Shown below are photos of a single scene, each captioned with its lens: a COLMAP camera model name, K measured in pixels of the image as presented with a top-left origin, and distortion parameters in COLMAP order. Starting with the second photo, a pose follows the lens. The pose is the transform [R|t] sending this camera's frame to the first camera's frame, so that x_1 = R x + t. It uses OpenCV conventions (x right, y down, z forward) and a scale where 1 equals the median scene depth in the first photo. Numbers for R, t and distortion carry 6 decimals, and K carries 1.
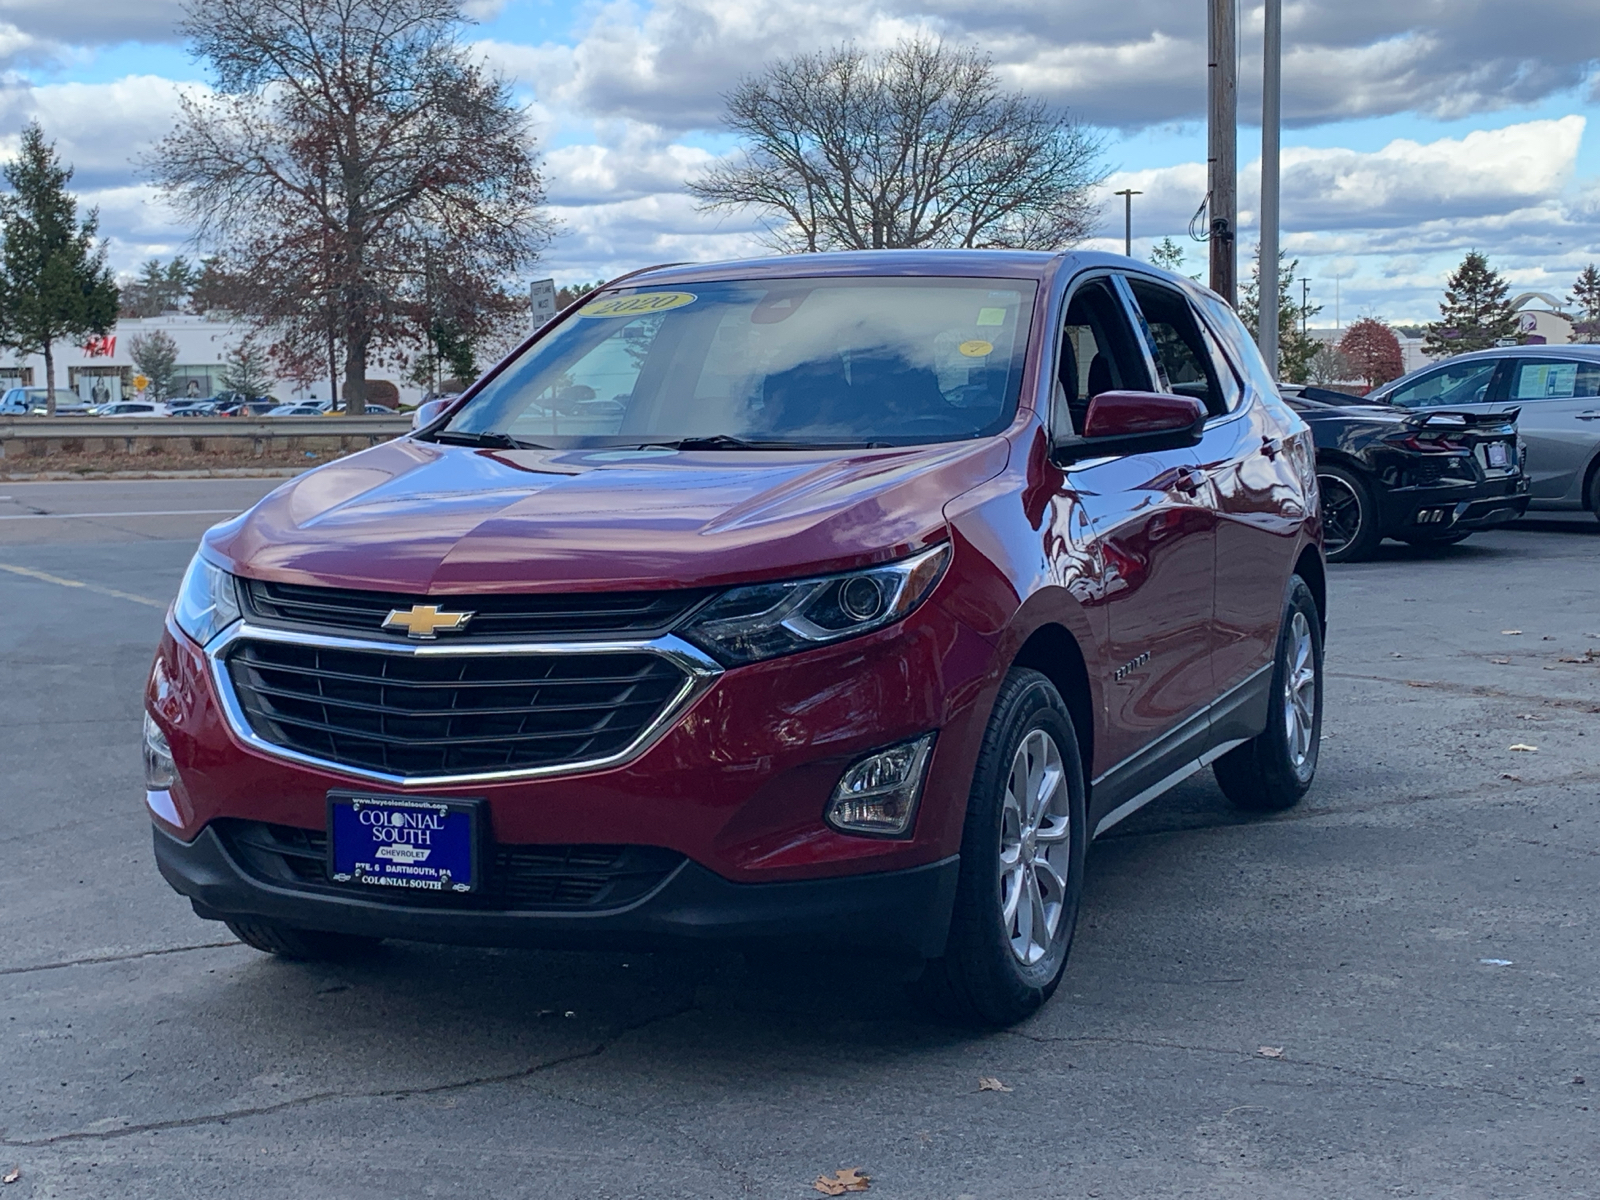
lens RADIAL K [[2372.4, 0, 800.0], [0, 2372.4, 600.0], [0, 0, 1]] dist [0.178975, -0.540036]
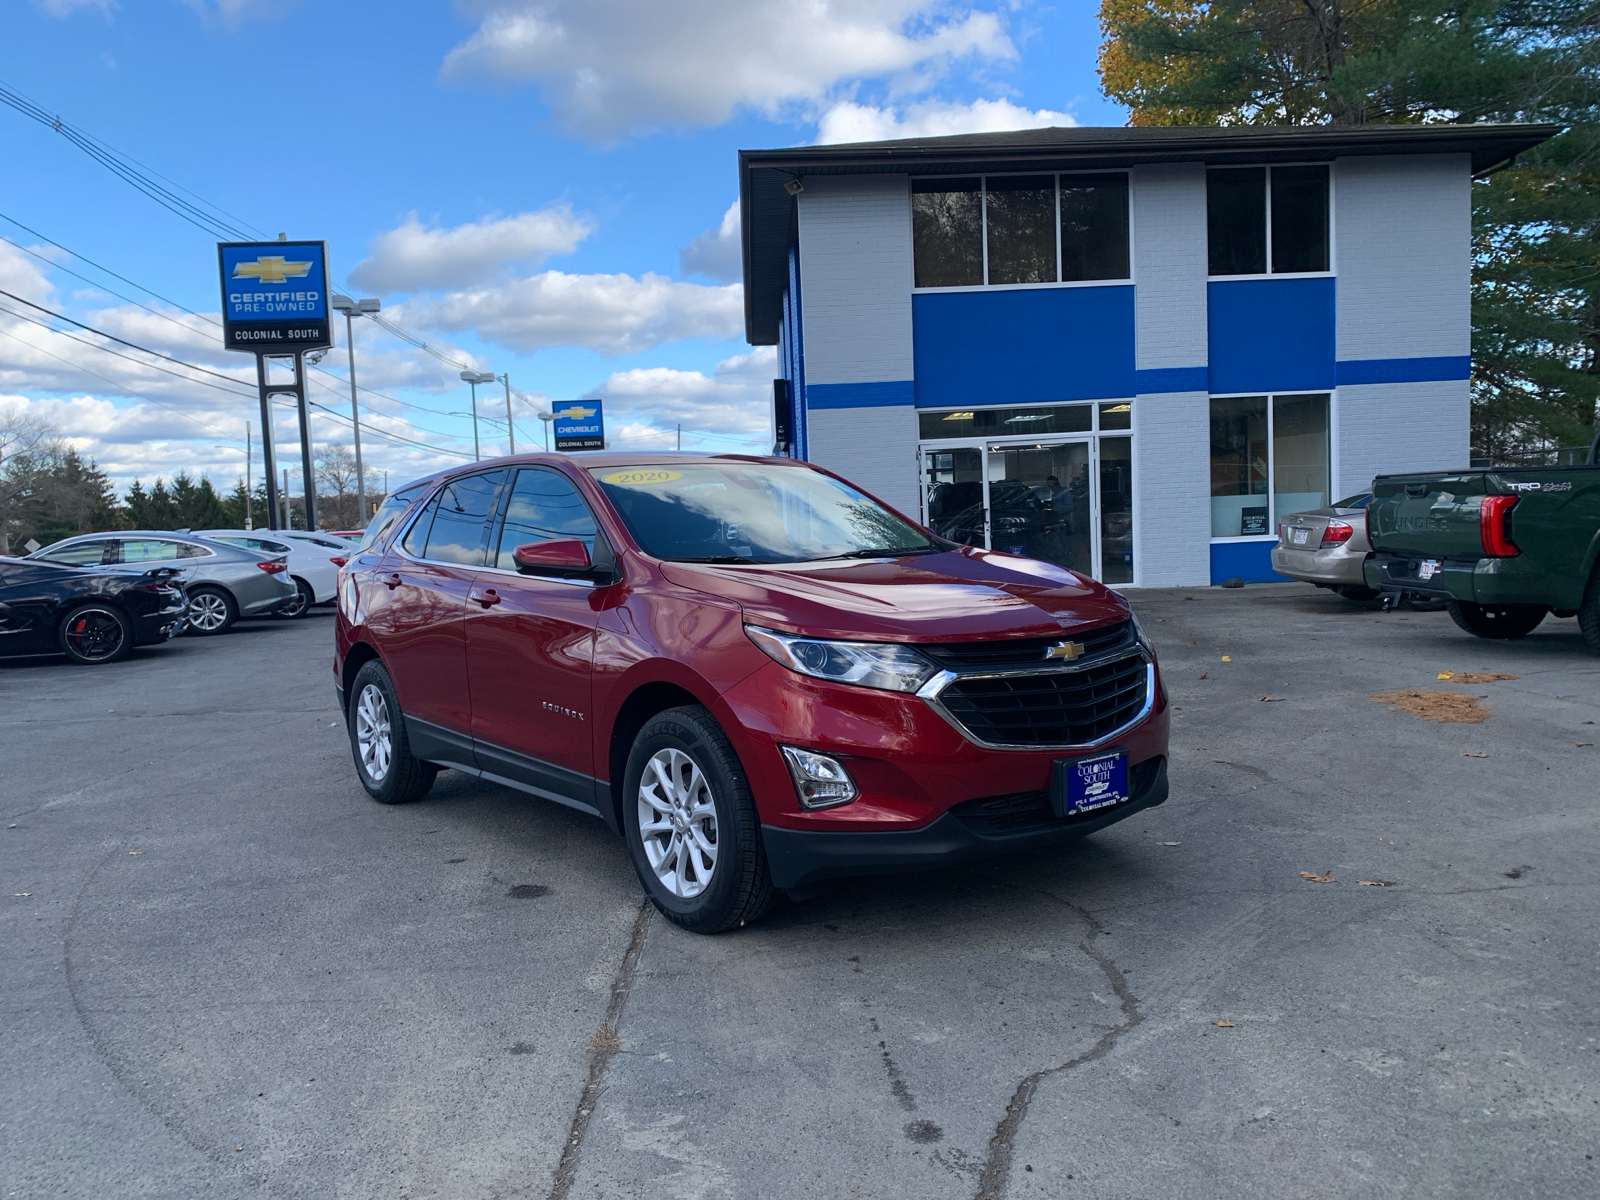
lens RADIAL K [[1195.1, 0, 800.0], [0, 1195.1, 600.0], [0, 0, 1]] dist [0.008616, 0.000469]
pose [[0.487511, -0.062614, 0.870869, -0.792843], [0.110481, 0.993832, 0.009607, -0.045067], [-0.866098, 0.091531, 0.491422, 0.604327]]
